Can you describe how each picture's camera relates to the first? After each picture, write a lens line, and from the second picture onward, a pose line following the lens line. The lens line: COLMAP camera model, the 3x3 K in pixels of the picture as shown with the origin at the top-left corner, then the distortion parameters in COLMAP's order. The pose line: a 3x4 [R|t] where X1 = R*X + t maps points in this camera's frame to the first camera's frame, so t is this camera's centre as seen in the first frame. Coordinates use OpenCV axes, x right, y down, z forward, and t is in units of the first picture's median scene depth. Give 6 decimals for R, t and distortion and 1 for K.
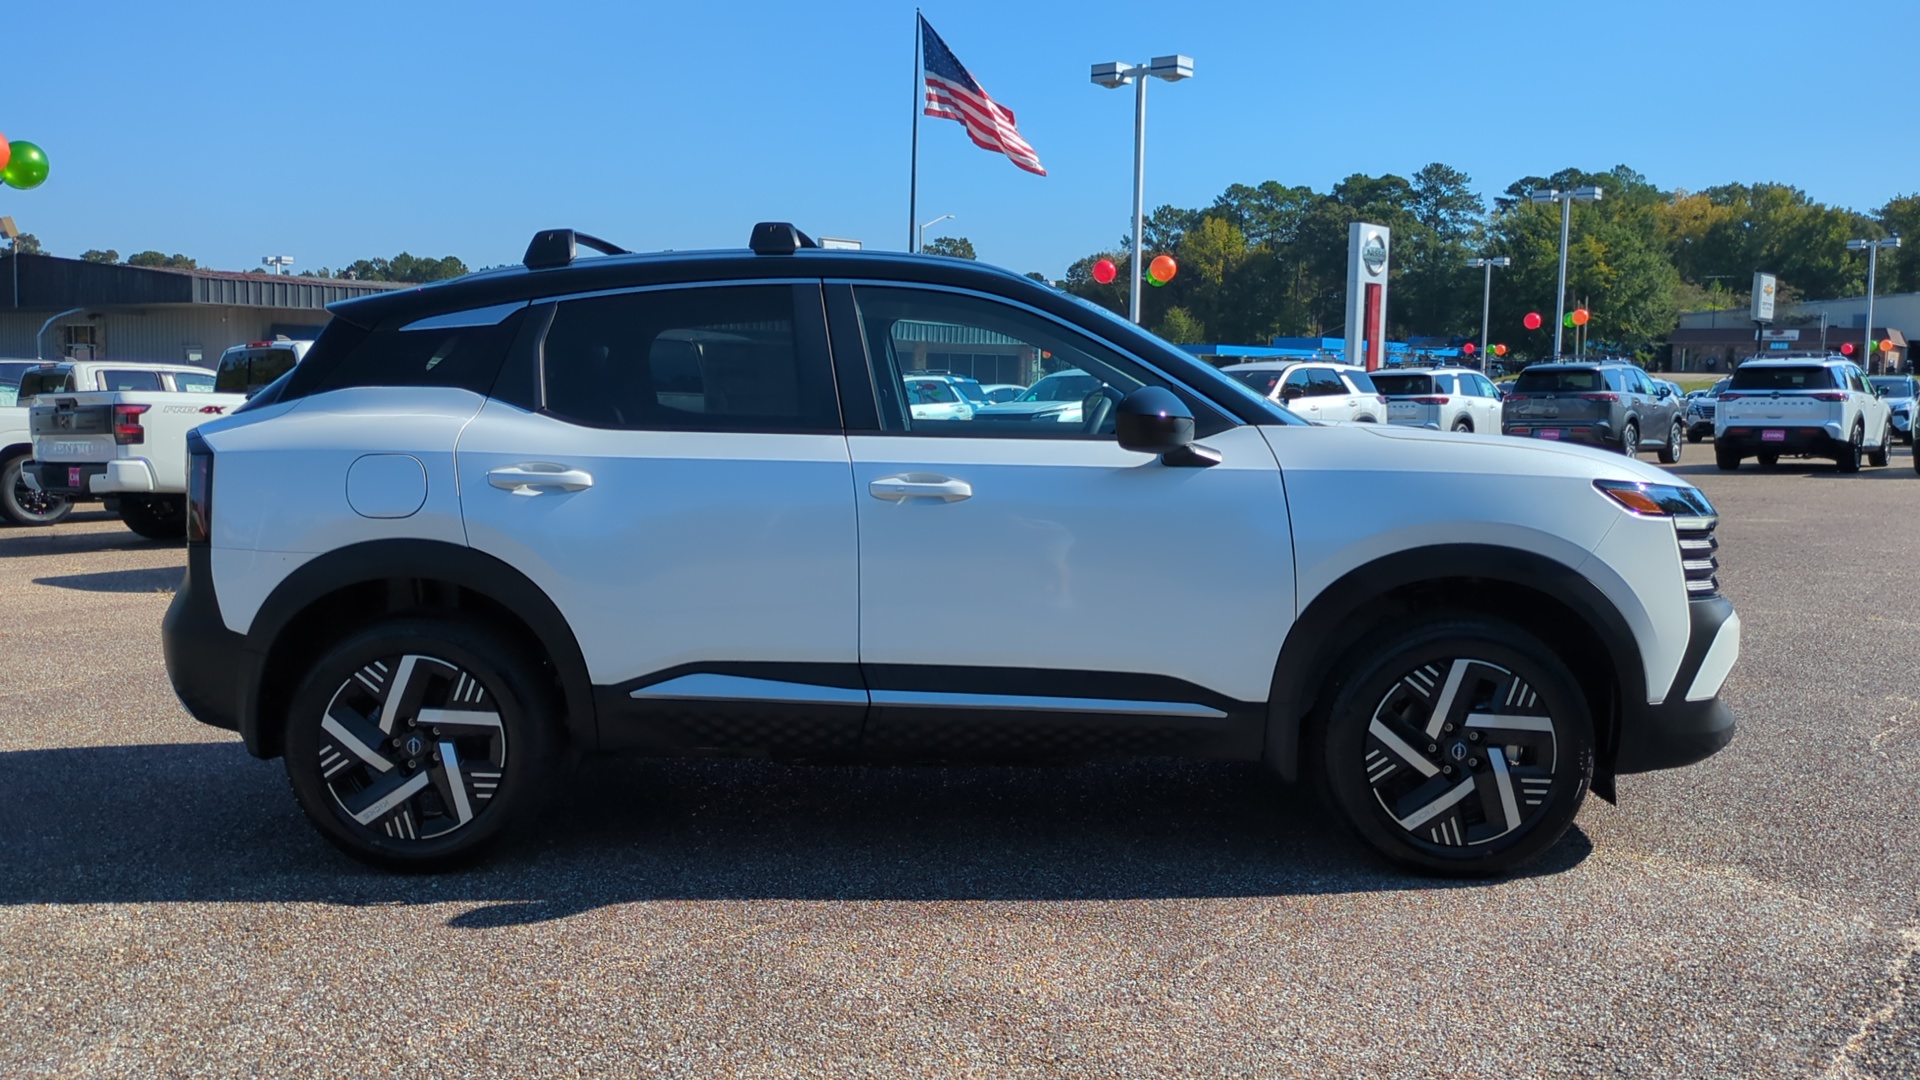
lens RADIAL K [[1656.0, 0, 952.7], [0, 1656.0, 530.7], [0, 0, 1]] dist [0.055212, -0.079149]
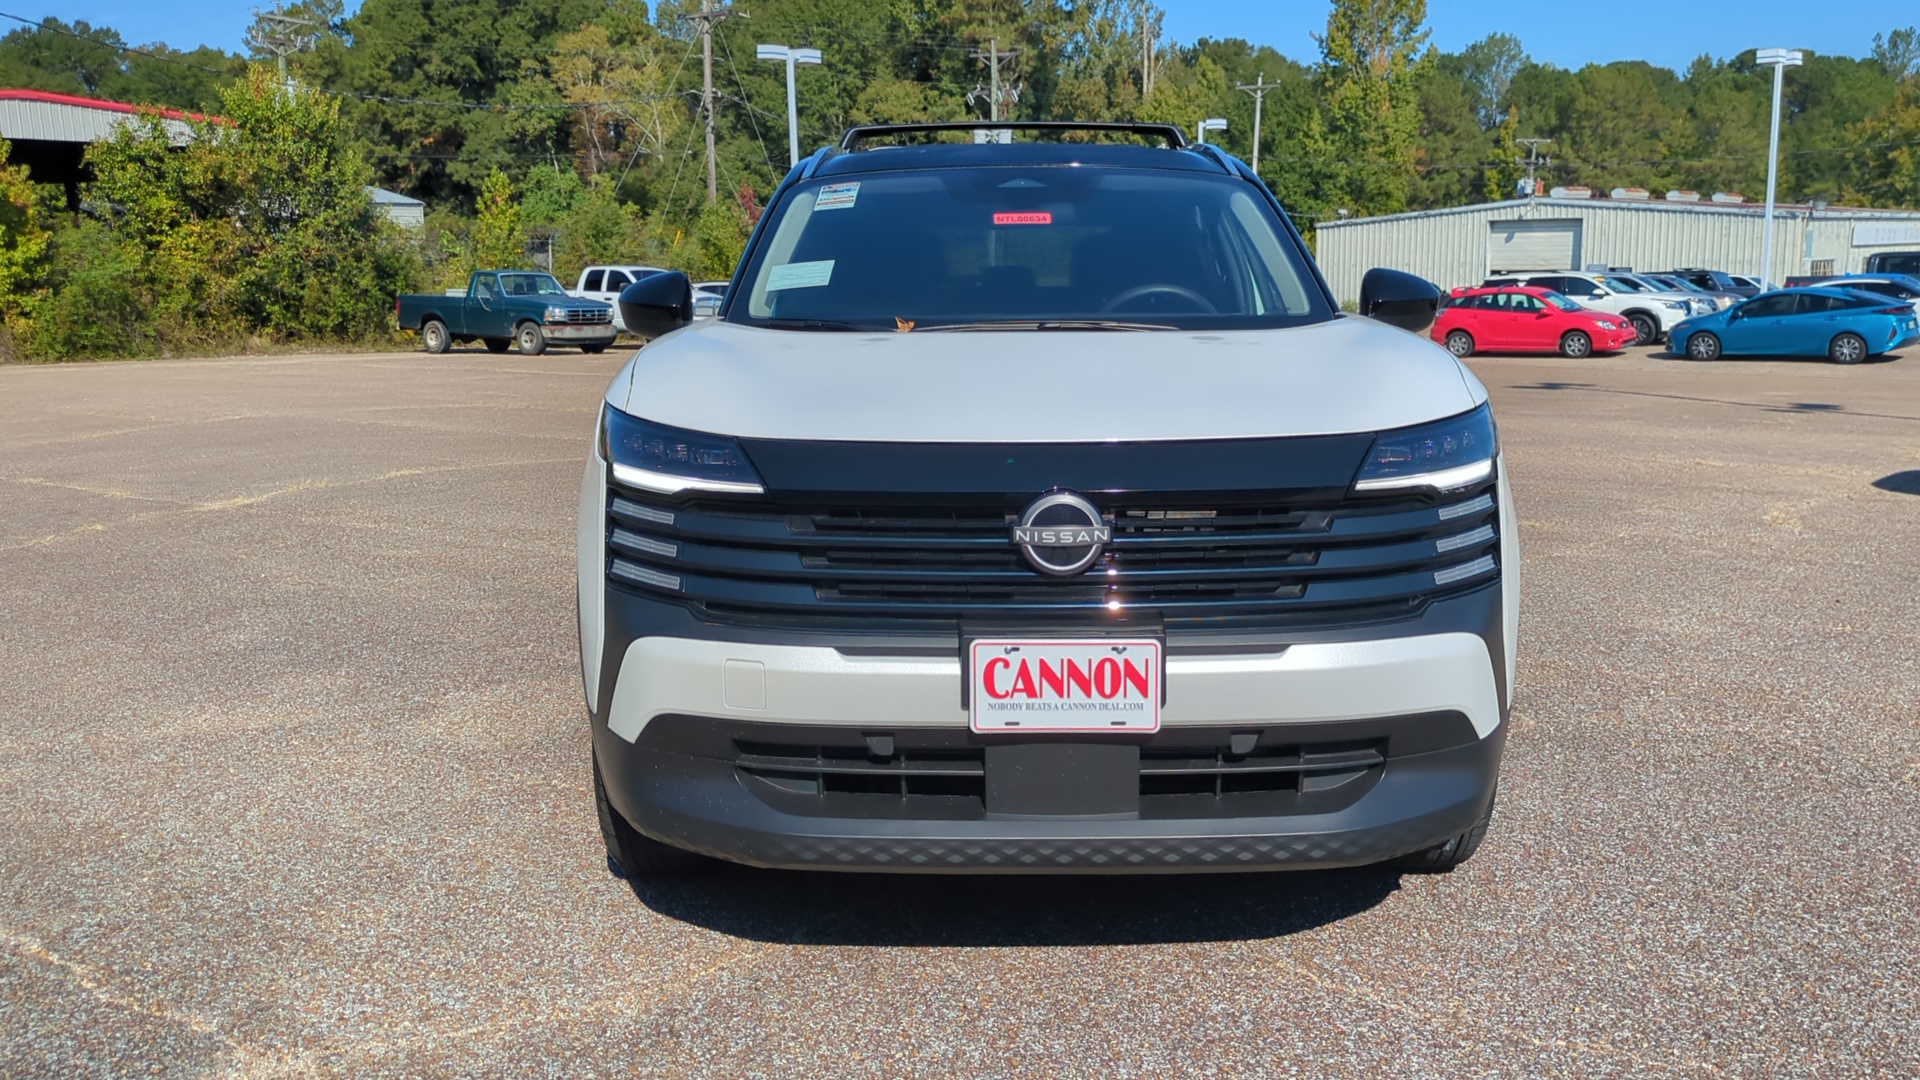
lens RADIAL K [[1650.1, 0, 966.7], [0, 1650.1, 525.2], [0, 0, 1]] dist [0.059019, -0.075972]
pose [[0.029293, 0.146955, -0.988709, 0.177135], [-0.081538, 0.986189, 0.144164, -0.014785], [0.996240, 0.076394, 0.040871, 0.176954]]
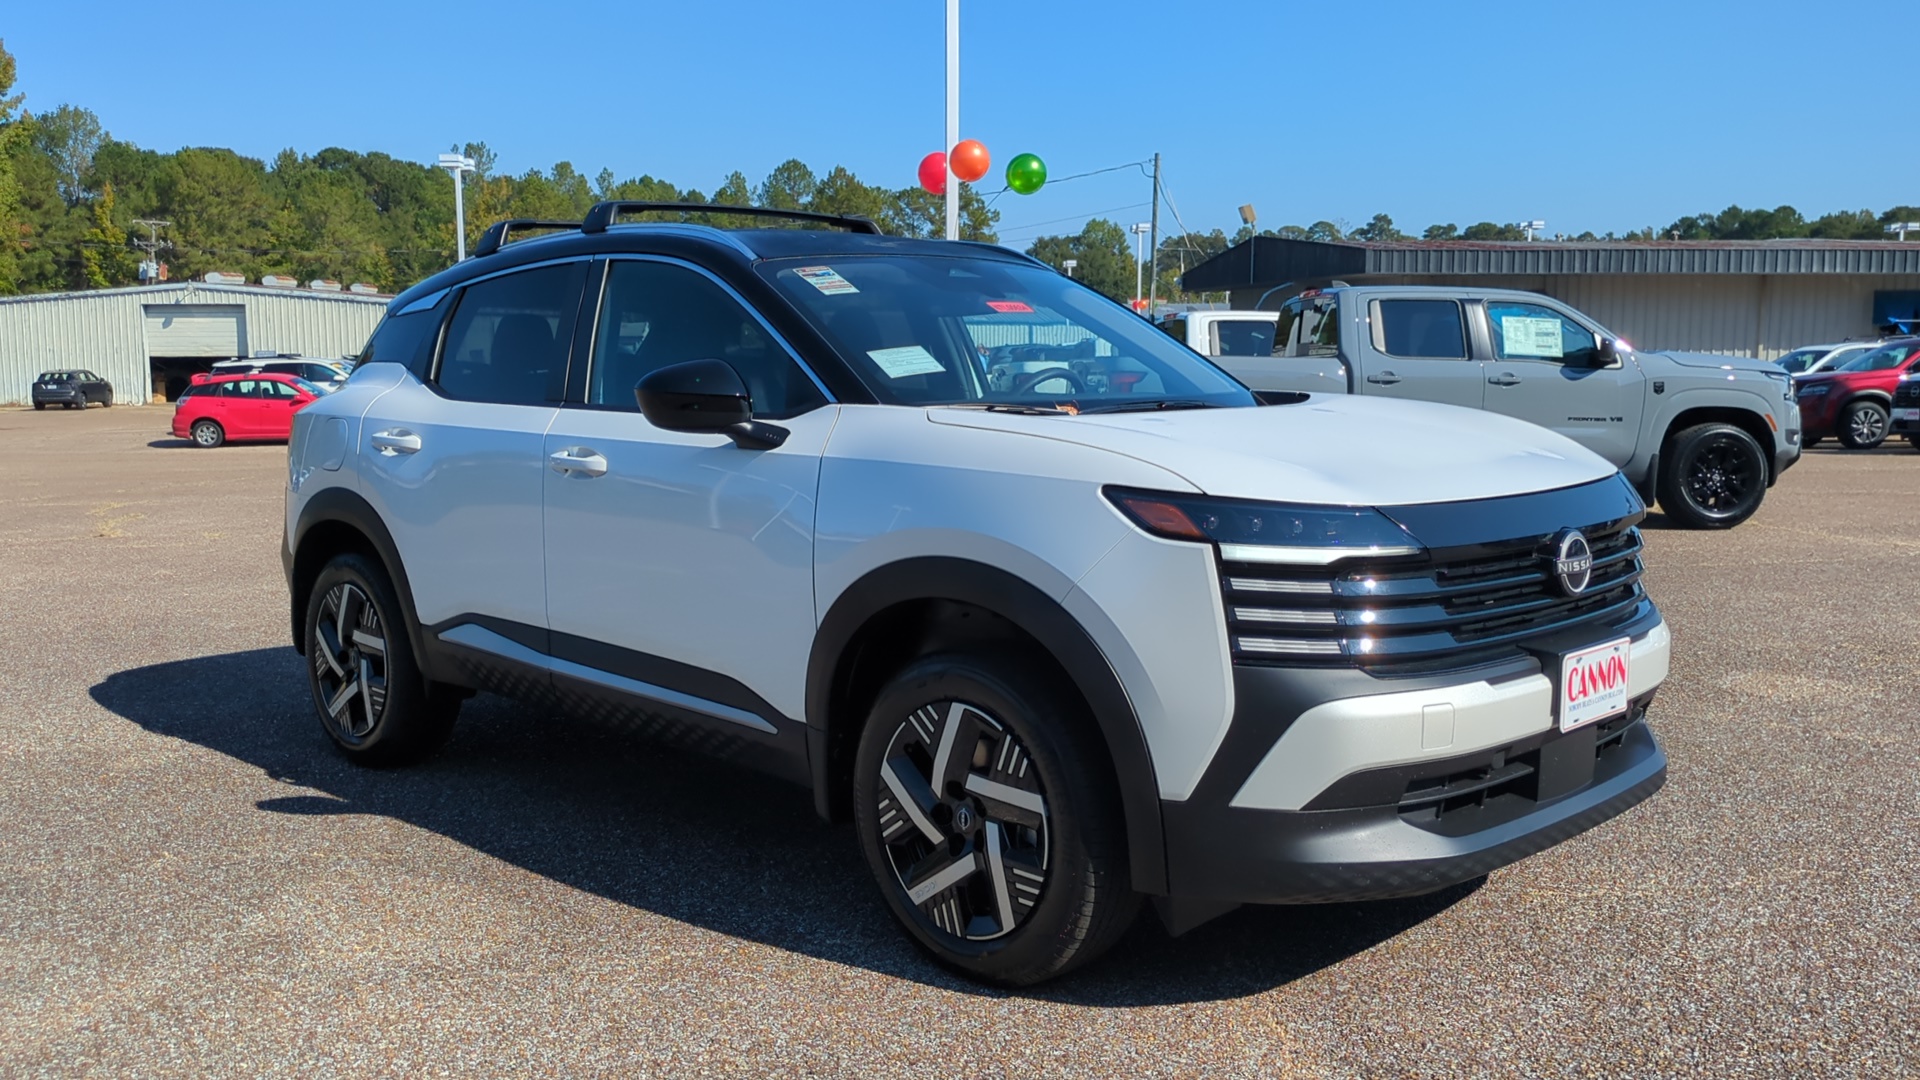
lens RADIAL K [[1650.1, 0, 966.7], [0, 1650.1, 525.2], [0, 0, 1]] dist [0.059019, -0.075972]
pose [[0.726043, 0.063336, -0.684726, 0.132195], [-0.049821, 0.997977, 0.039484, -0.006110], [0.685842, 0.005447, 0.727730, 0.067610]]
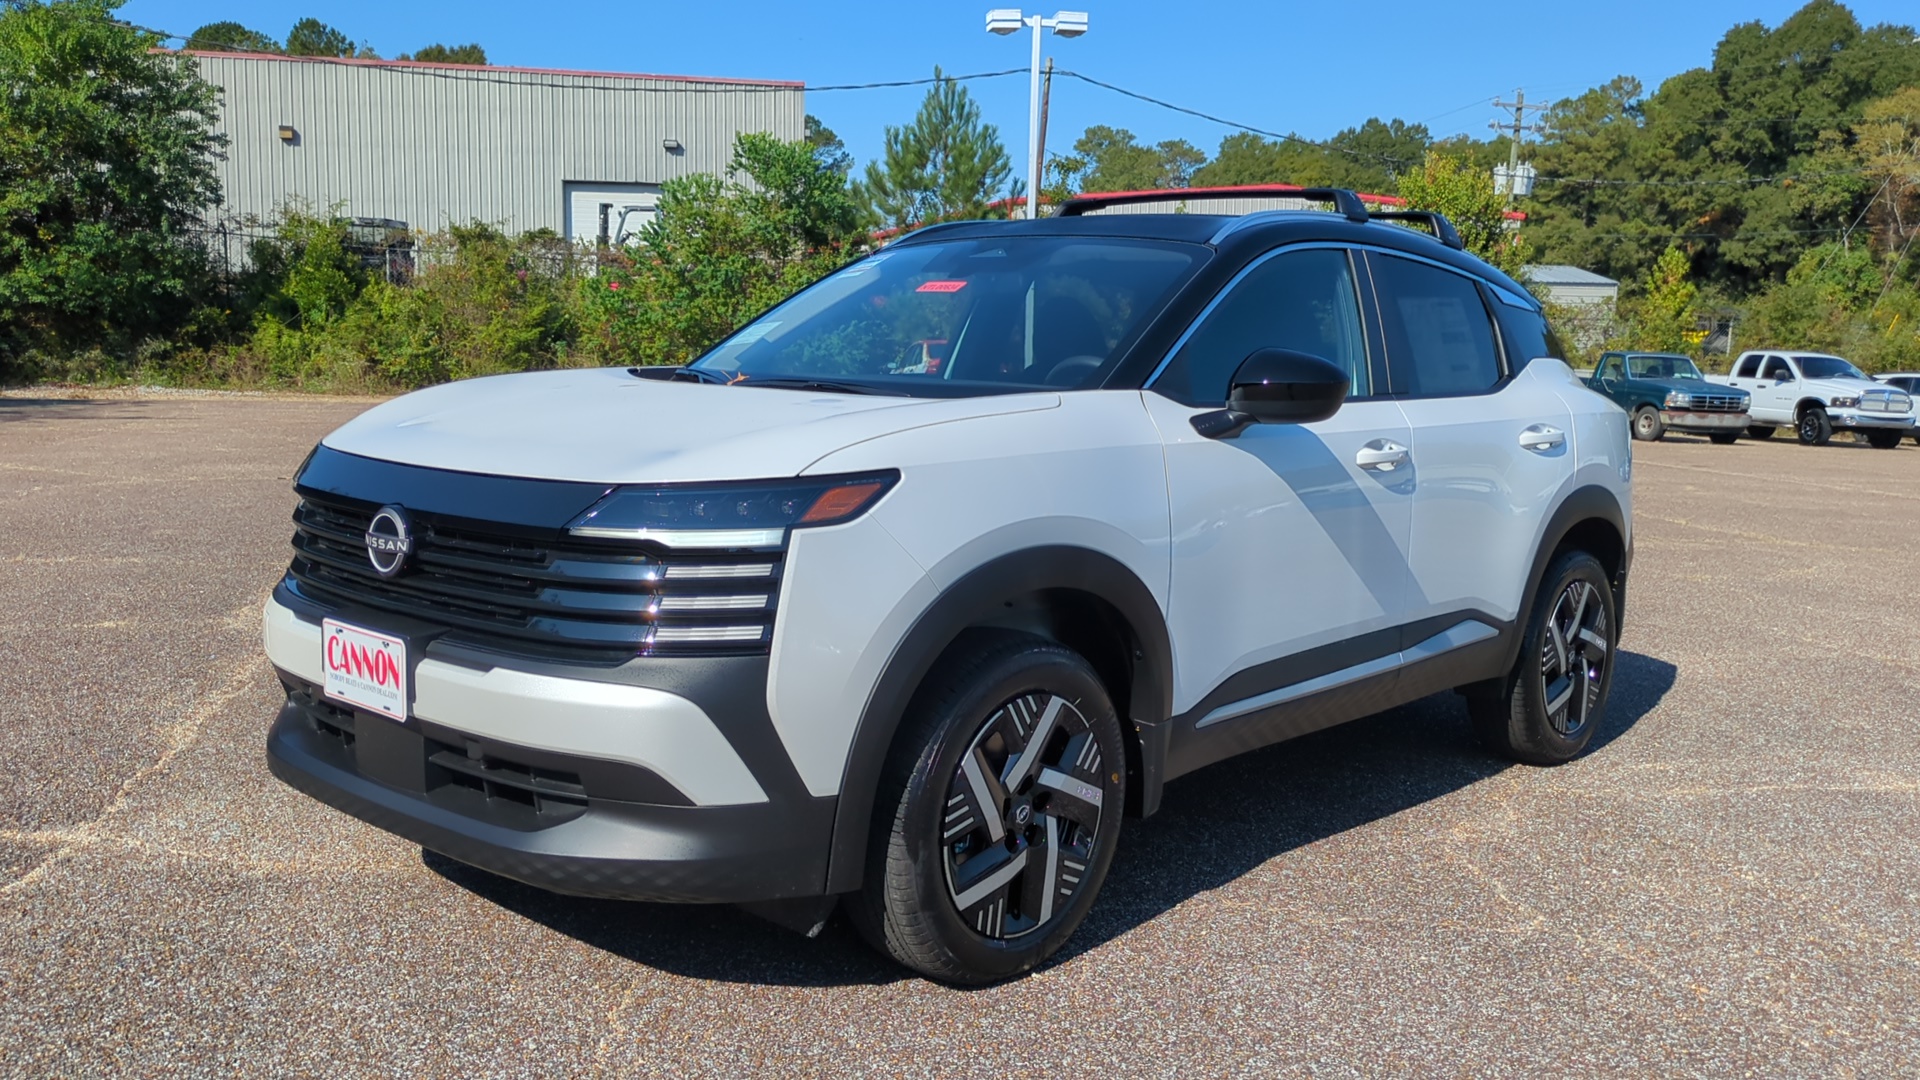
lens RADIAL K [[1656.0, 0, 952.7], [0, 1656.0, 530.7], [0, 0, 1]] dist [0.055212, -0.079149]
pose [[-0.648594, 0.065343, -0.758325, 0.143613], [-0.099113, 0.980574, 0.169265, -0.024946], [0.754654, 0.184944, -0.629518, 0.288951]]
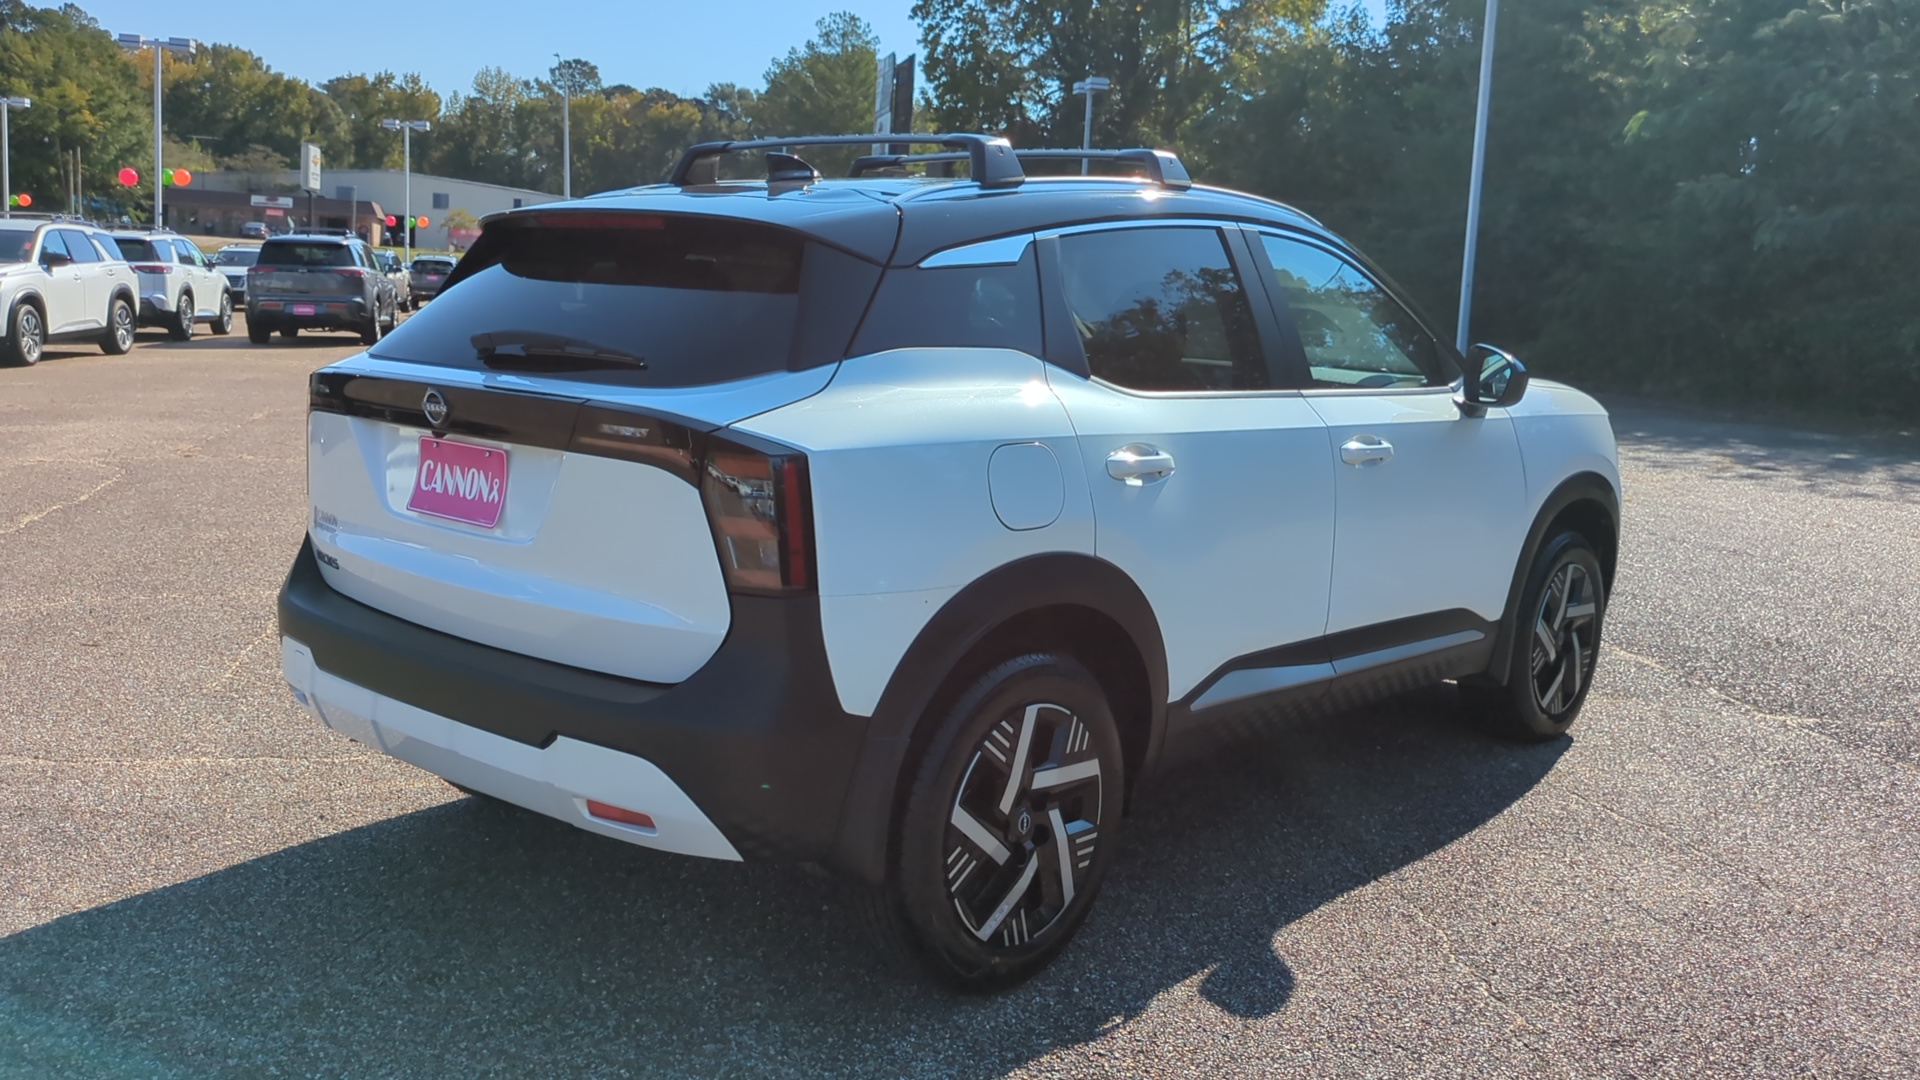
lens RADIAL K [[1656.0, 0, 952.7], [0, 1656.0, 530.7], [0, 0, 1]] dist [0.055212, -0.079149]
pose [[0.644788, -0.089702, 0.759080, -0.145574], [0.026893, 0.995137, 0.094753, -0.012272], [-0.763889, -0.040681, 0.644065, 0.086545]]
